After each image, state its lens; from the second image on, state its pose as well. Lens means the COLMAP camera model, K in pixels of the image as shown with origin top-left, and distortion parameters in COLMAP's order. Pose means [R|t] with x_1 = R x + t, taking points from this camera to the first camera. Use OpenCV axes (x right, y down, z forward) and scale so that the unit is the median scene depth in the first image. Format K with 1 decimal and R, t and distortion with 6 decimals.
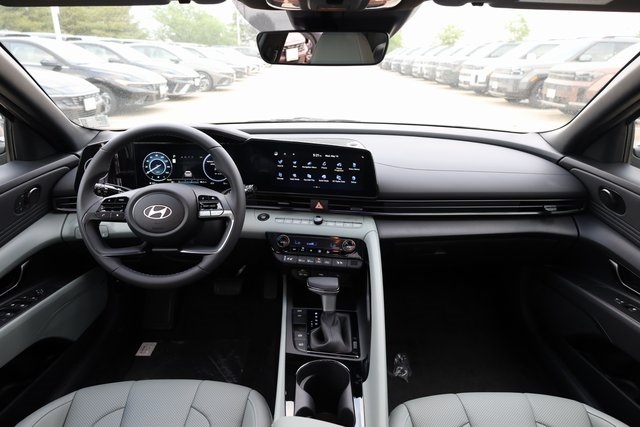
lens RADIAL K [[444.7, 0, 320.0], [0, 444.7, 213.5], [0, 0, 1]] dist [-0.019962, 0.008357]
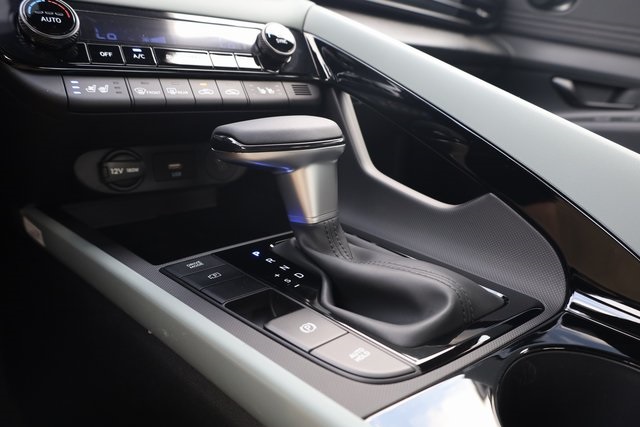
lens RADIAL K [[444.7, 0, 320.0], [0, 444.7, 213.5], [0, 0, 1]] dist [-0.019962, 0.008357]
pose [[0.702922, -0.210182, 0.679502, -0.165344], [0.194312, 0.975746, 0.100807, 0.170337], [-0.684210, 0.061176, 0.726715, 0.726029]]
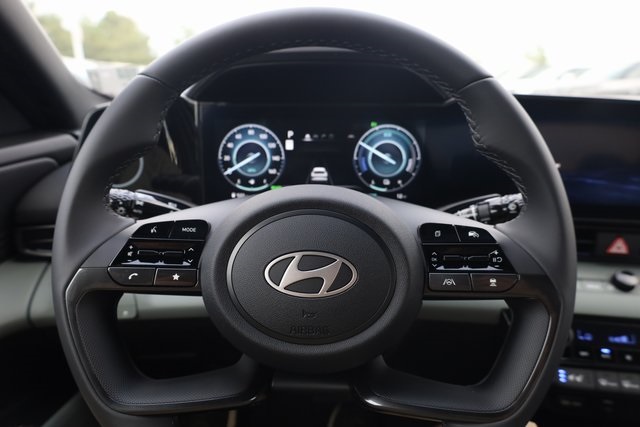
lens RADIAL K [[444.7, 0, 320.0], [0, 444.7, 213.5], [0, 0, 1]] dist [-0.019962, 0.008357]
pose [[0.999272, 0.001065, -0.038129, -0.284912], [-0.004114, 0.996789, -0.079971, -0.014711], [0.037921, 0.080070, 0.996068, 0.571206]]
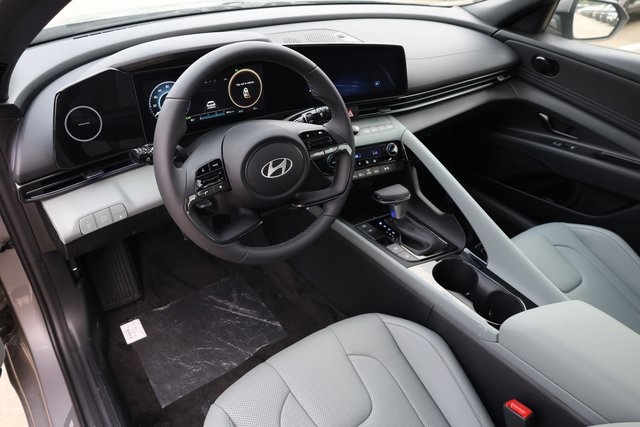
lens RADIAL K [[444.7, 0, 320.0], [0, 444.7, 213.5], [0, 0, 1]] dist [-0.019962, 0.008357]
pose [[0.807446, -0.306471, 0.504090, -0.592212], [0.145952, 0.931687, 0.332653, -0.143125], [-0.571602, -0.195026, 0.797017, 0.271211]]
